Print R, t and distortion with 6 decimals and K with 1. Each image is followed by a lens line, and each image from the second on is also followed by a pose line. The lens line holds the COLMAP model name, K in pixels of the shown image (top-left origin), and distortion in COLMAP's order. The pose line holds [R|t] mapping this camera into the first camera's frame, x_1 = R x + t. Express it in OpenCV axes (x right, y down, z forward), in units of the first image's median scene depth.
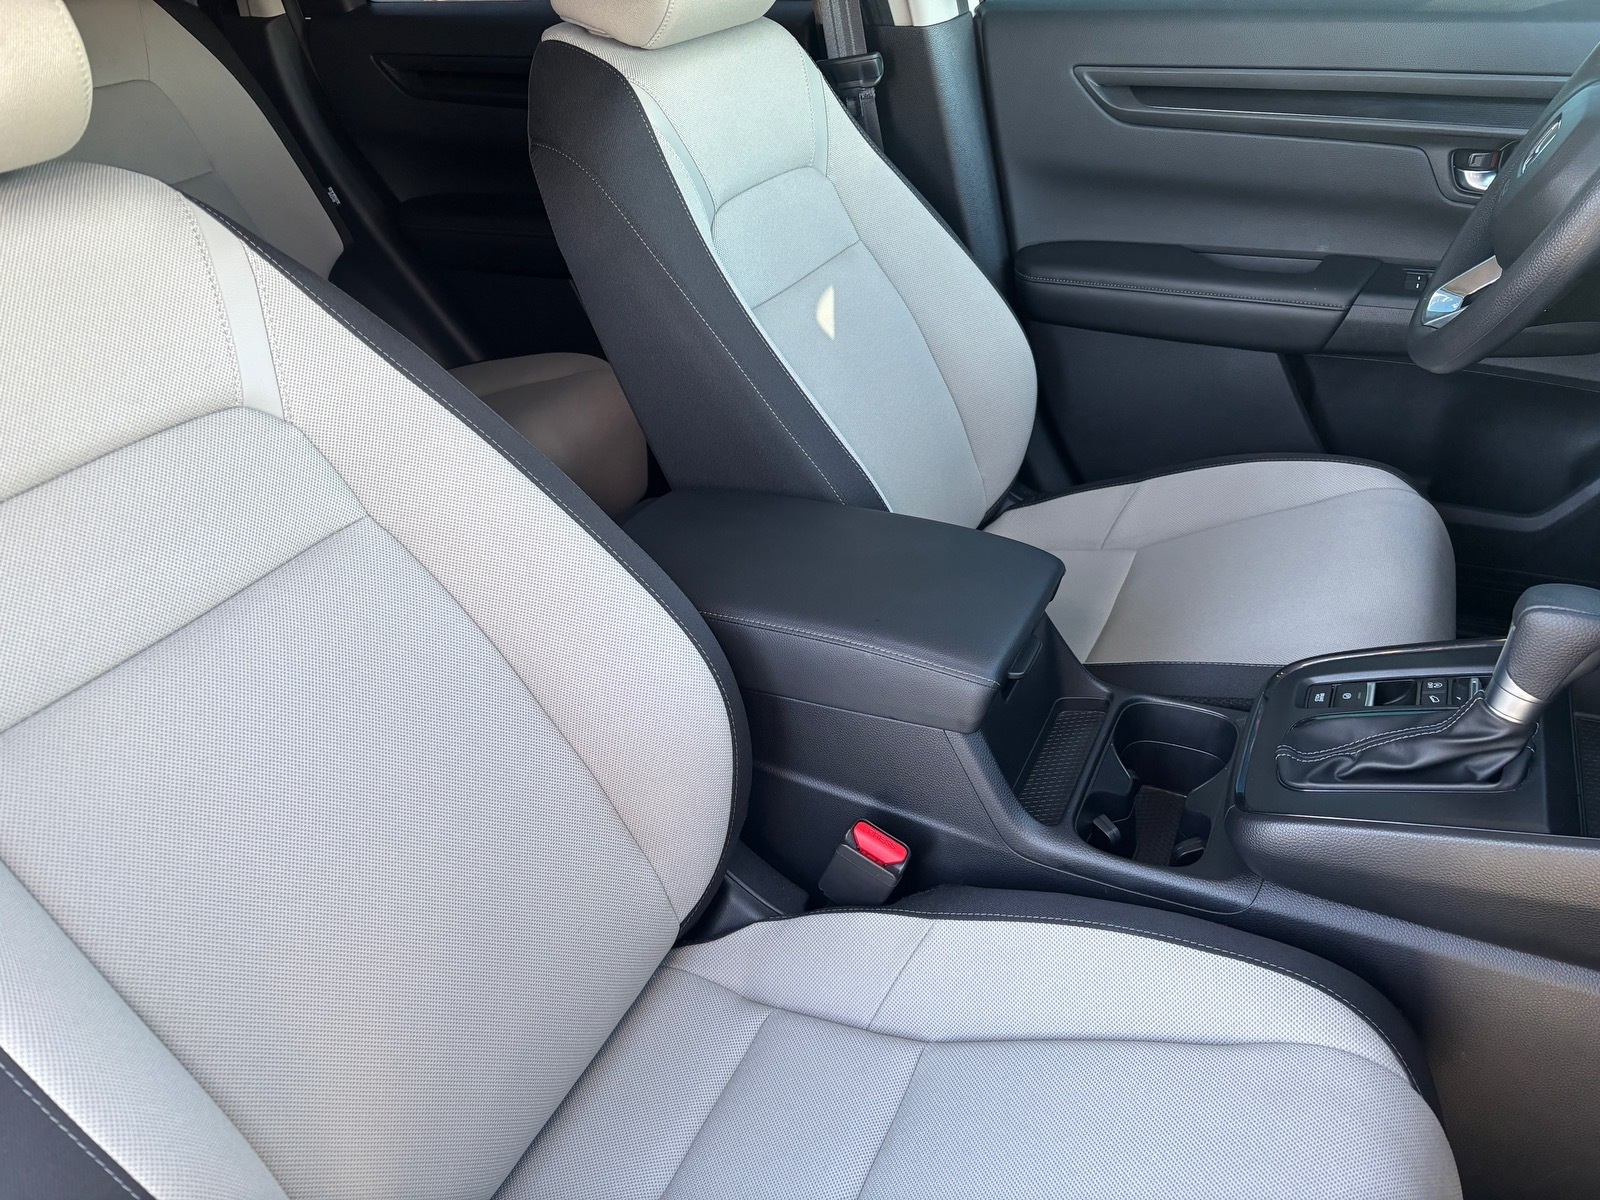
lens RADIAL K [[1196.4, 0, 795.4], [0, 1196.4, 601.4], [0, 0, 1]] dist [0.025708, -0.022017]
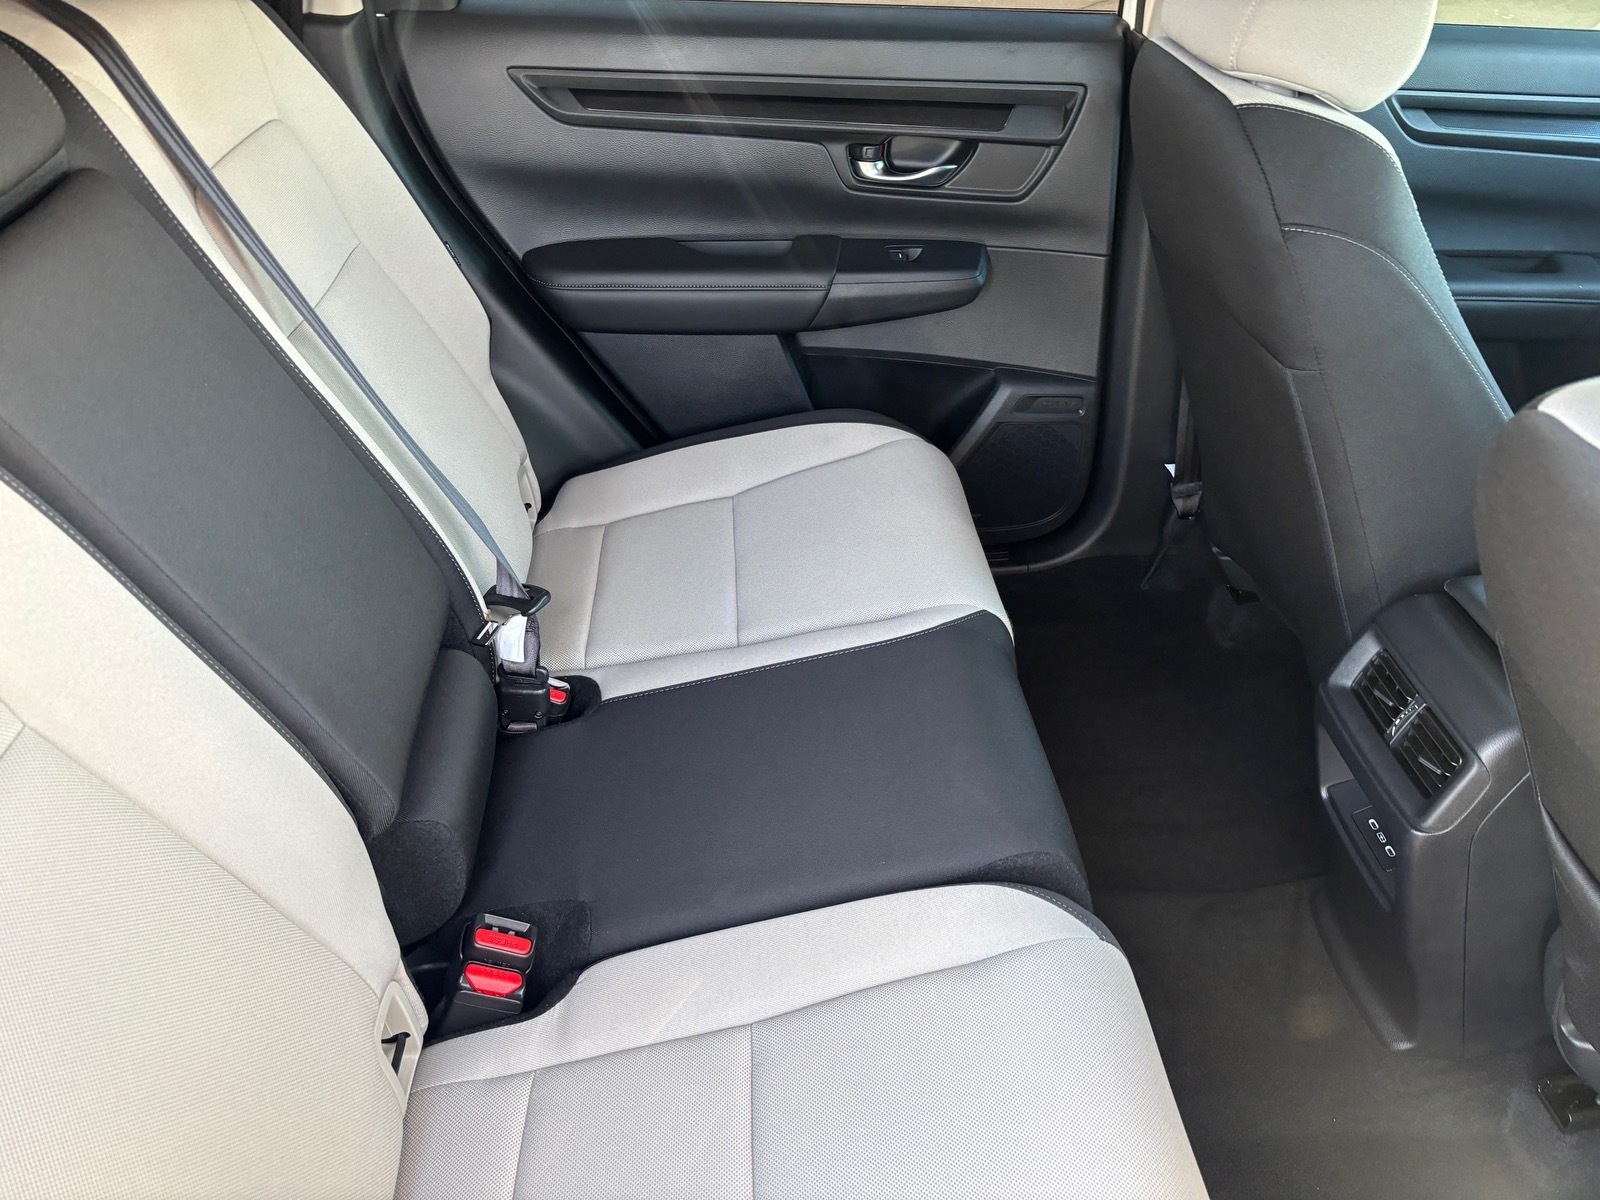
lens RADIAL K [[1196.4, 0, 795.4], [0, 1196.4, 601.4], [0, 0, 1]] dist [0.025708, -0.022017]
pose [[0.770253, -0.252009, 0.585834, -0.286538], [0.248871, 0.964557, 0.087710, -0.063621], [-0.587174, 0.078238, 0.805671, 0.129516]]
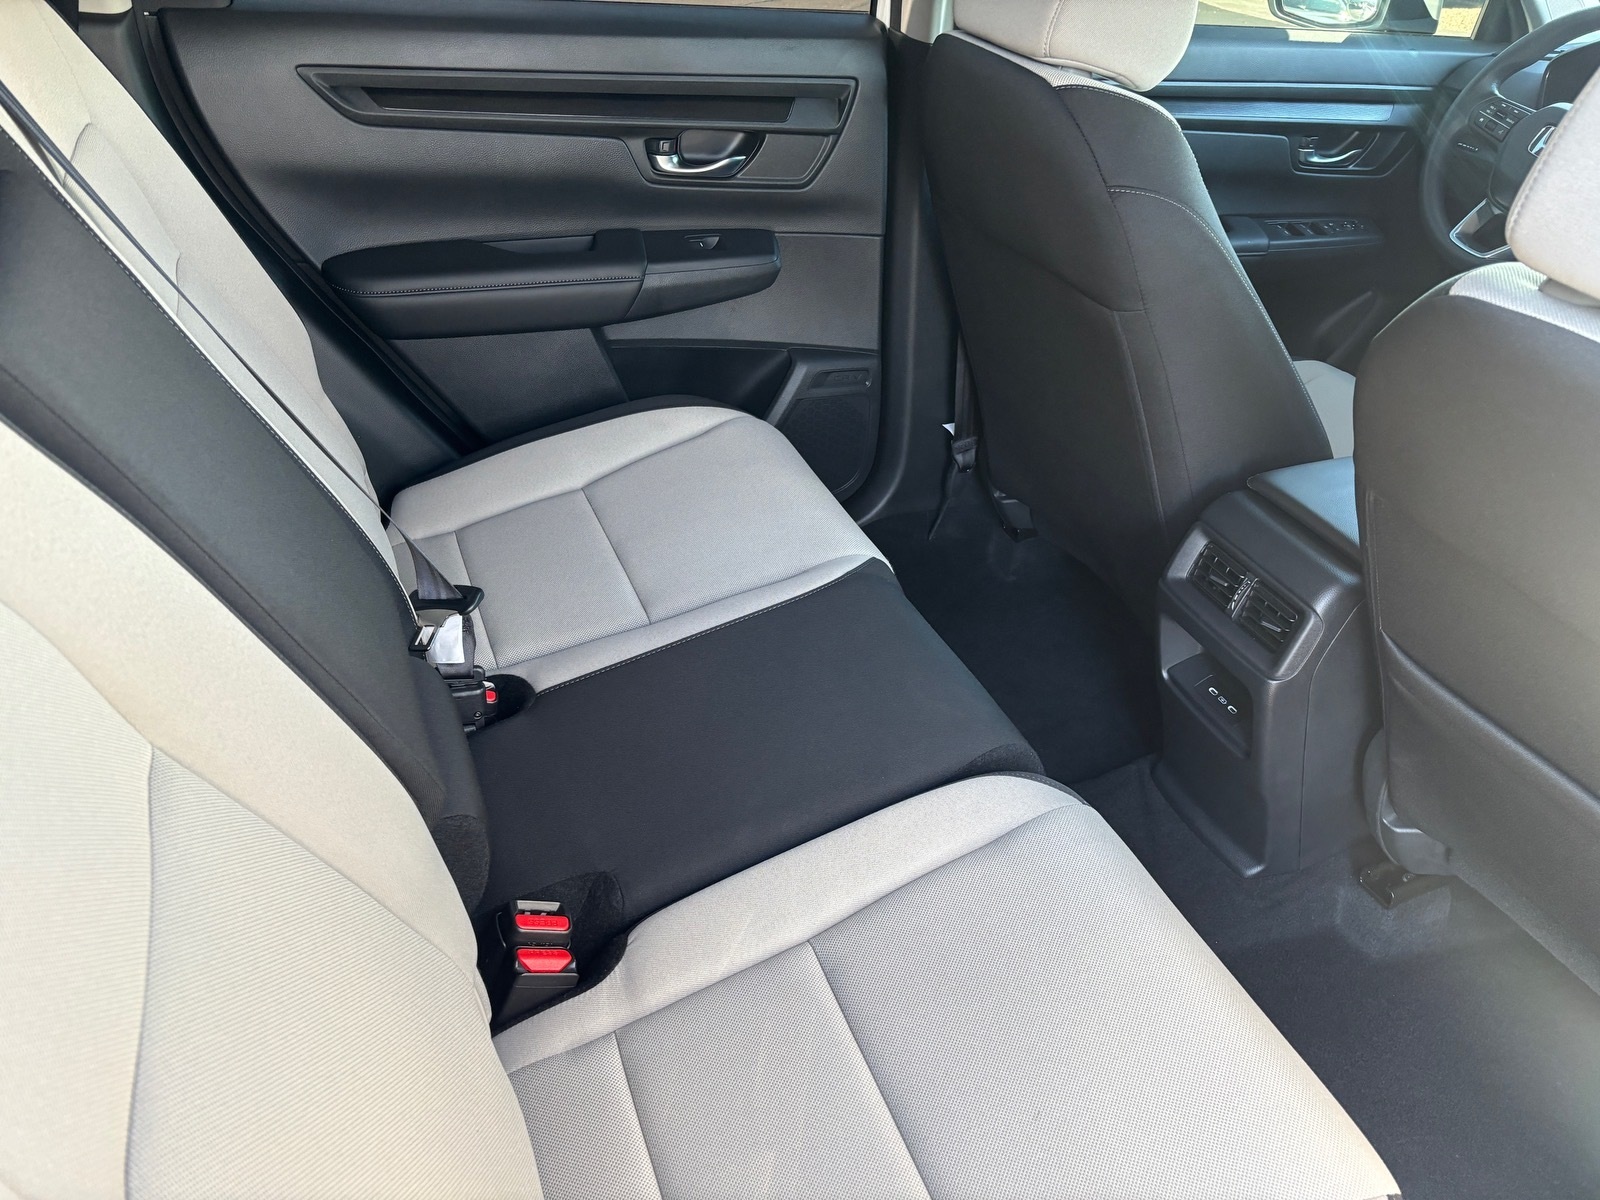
lens RADIAL K [[1176.0, 0, 842.7], [0, 1176.0, 607.4], [0, 0, 1]] dist [0.031579, -0.038625]
pose [[0.532558, -0.347752, 0.771654, -0.423440], [0.345419, 0.921617, 0.176943, -0.084556], [-0.772701, 0.172312, 0.610935, 0.207930]]
